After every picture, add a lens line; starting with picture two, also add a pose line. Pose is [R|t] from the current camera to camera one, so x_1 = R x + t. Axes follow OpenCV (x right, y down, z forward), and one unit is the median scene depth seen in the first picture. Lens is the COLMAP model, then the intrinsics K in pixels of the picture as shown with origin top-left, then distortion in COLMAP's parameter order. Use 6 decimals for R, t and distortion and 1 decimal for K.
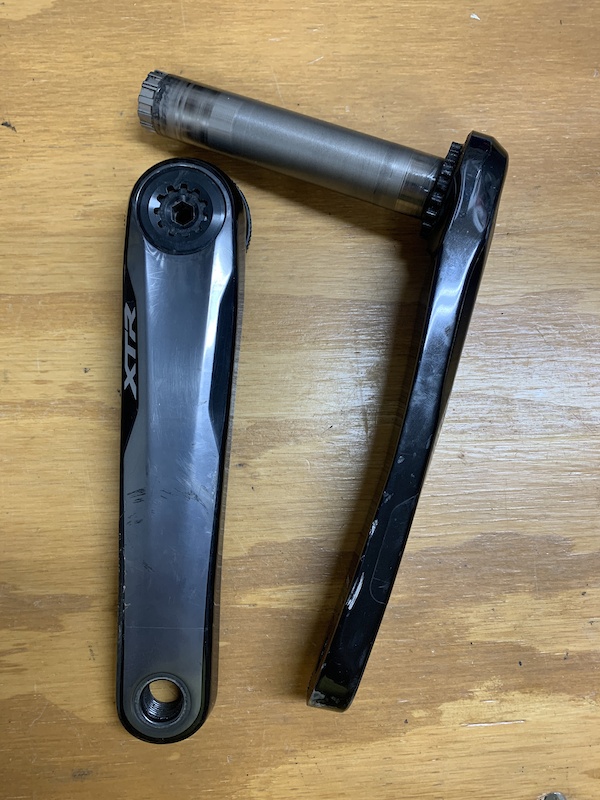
lens RADIAL K [[601.5, 0, 299.3], [0, 601.5, 401.0], [0, 0, 1]] dist [-0.010594, 0.003102]
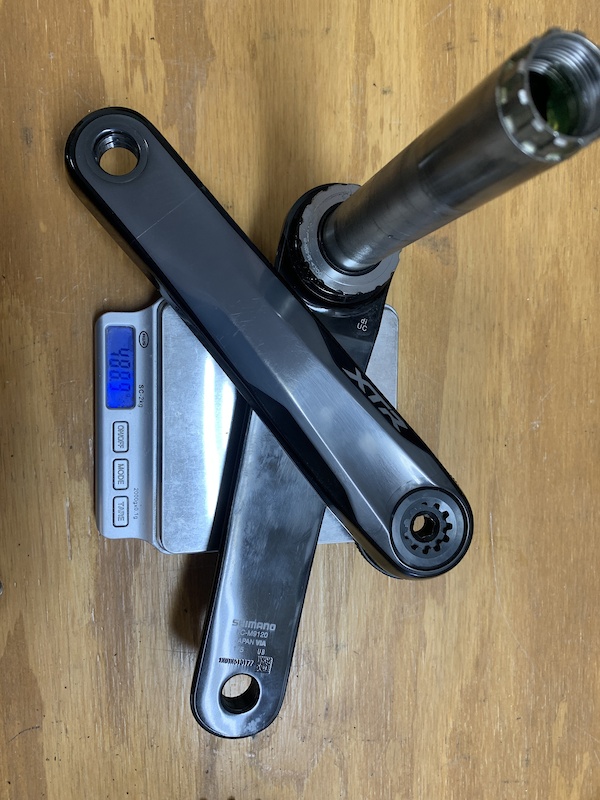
lens RADIAL K [[601.5, 0, 300.6], [0, 601.5, 400.0], [0, 0, 1]] dist [-0.010594, 0.003102]
pose [[-0.011067, 0.999643, 0.024329, 0.059519], [-0.991411, -0.007798, -0.130554, 0.253317], [-0.130317, -0.025565, 0.991143, -0.102920]]
